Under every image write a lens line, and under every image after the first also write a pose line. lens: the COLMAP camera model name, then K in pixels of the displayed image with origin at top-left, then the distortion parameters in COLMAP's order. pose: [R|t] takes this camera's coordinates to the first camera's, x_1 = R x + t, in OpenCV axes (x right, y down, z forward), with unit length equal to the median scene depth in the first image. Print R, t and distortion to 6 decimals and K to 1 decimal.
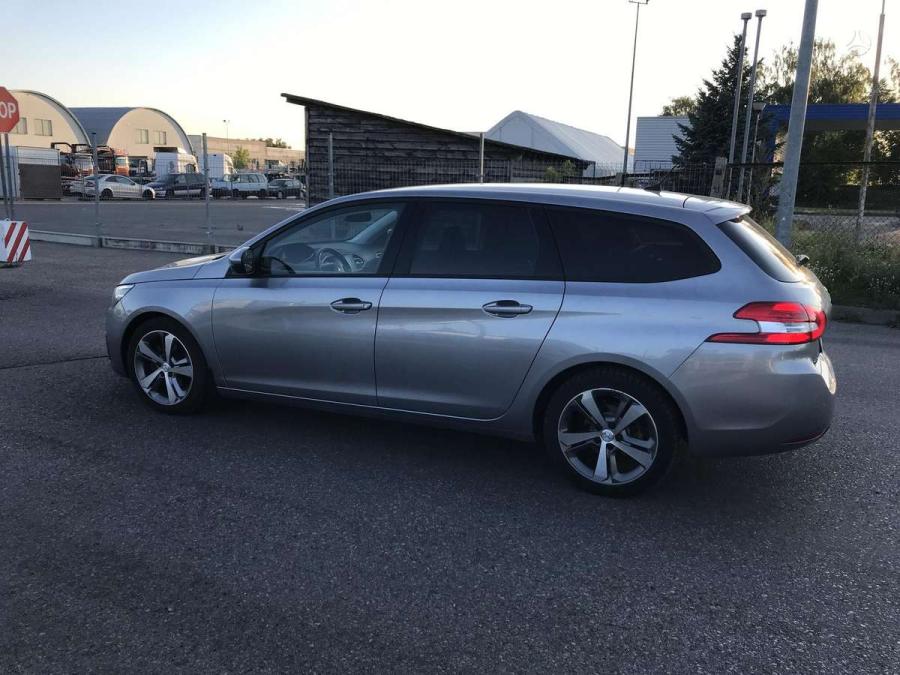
lens RADIAL K [[752.6, 0, 443.0], [0, 752.6, 336.1], [0, 0, 1]] dist [0.026546, -0.010792]
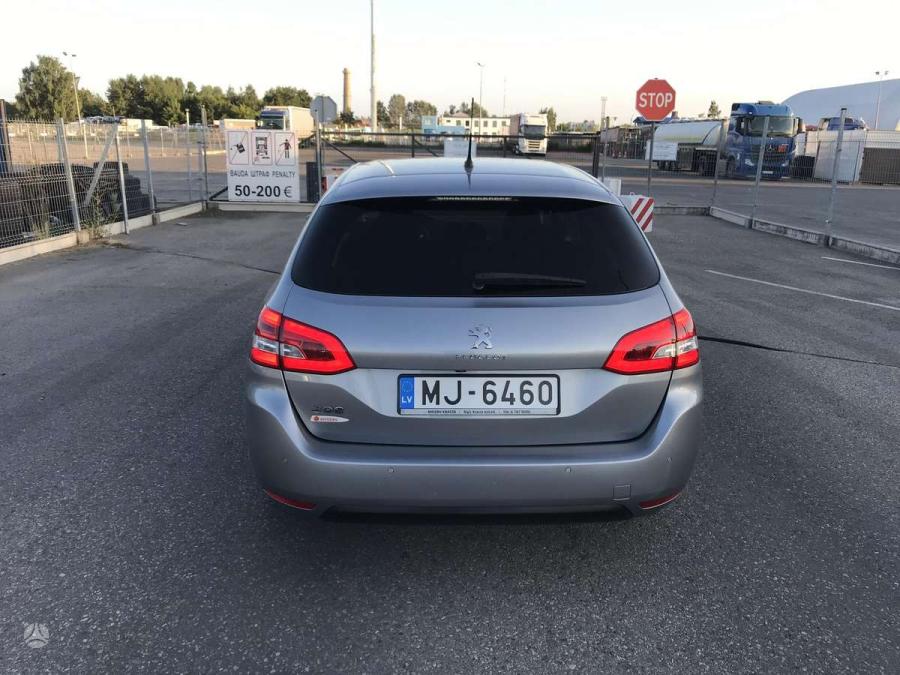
lens RADIAL K [[747.1, 0, 443.2], [0, 747.1, 335.1], [0, 0, 1]] dist [0.011049, 0.001281]
pose [[0.416285, 0.210314, -0.884576, 0.901914], [-0.194122, 0.971007, 0.139509, -0.118533], [0.888270, 0.113640, 0.445042, 0.616298]]
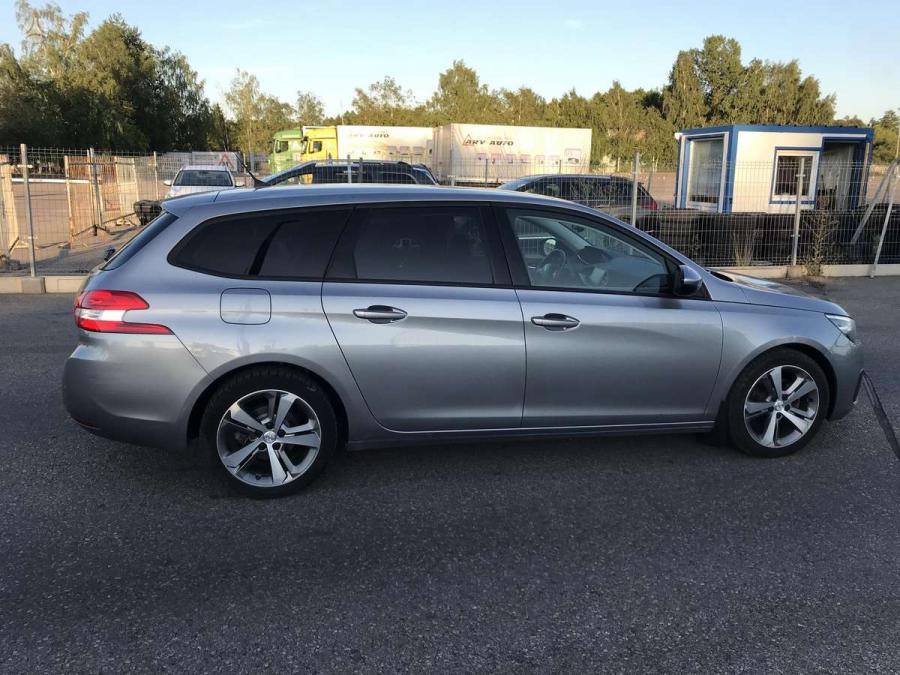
lens RADIAL K [[761.1, 0, 450.0], [0, 761.1, 337.5], [0, 0, 1]] dist [-0.001689, -0.009677]
pose [[-0.794118, 0.099057, -0.599637, 0.655812], [-0.154024, 0.921618, 0.356226, -0.377095], [0.587923, 0.375244, -0.716616, 1.807279]]
